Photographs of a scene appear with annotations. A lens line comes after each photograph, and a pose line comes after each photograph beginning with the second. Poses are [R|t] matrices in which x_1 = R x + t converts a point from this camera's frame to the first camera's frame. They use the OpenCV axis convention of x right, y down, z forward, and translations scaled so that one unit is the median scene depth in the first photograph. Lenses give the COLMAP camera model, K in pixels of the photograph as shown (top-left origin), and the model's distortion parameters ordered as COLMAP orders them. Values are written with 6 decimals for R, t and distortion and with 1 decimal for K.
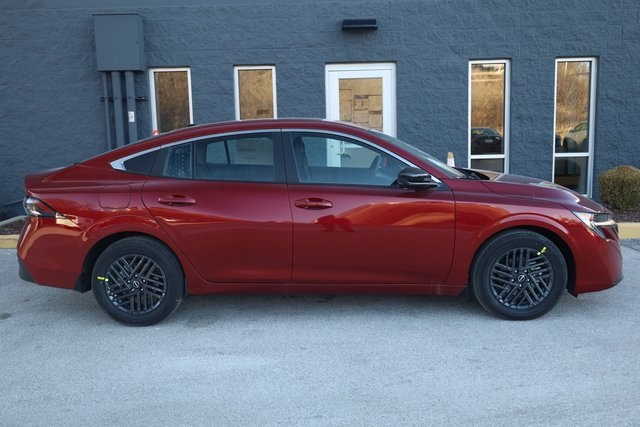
lens RADIAL K [[613.0, 0, 320.0], [0, 613.0, 213.5], [0, 0, 1]] dist [0.000461, 0.005322]
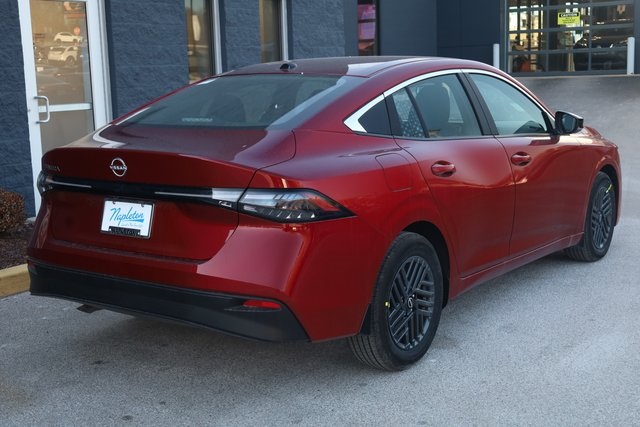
lens RADIAL K [[934.3, 0, 320.0], [0, 934.3, 213.5], [0, 0, 1]] dist [0.000850, -0.012290]
pose [[0.521239, -0.118111, 0.845198, -1.164835], [0.128602, 0.989938, 0.059028, -0.050286], [-0.843665, 0.077927, 0.531184, 0.531923]]
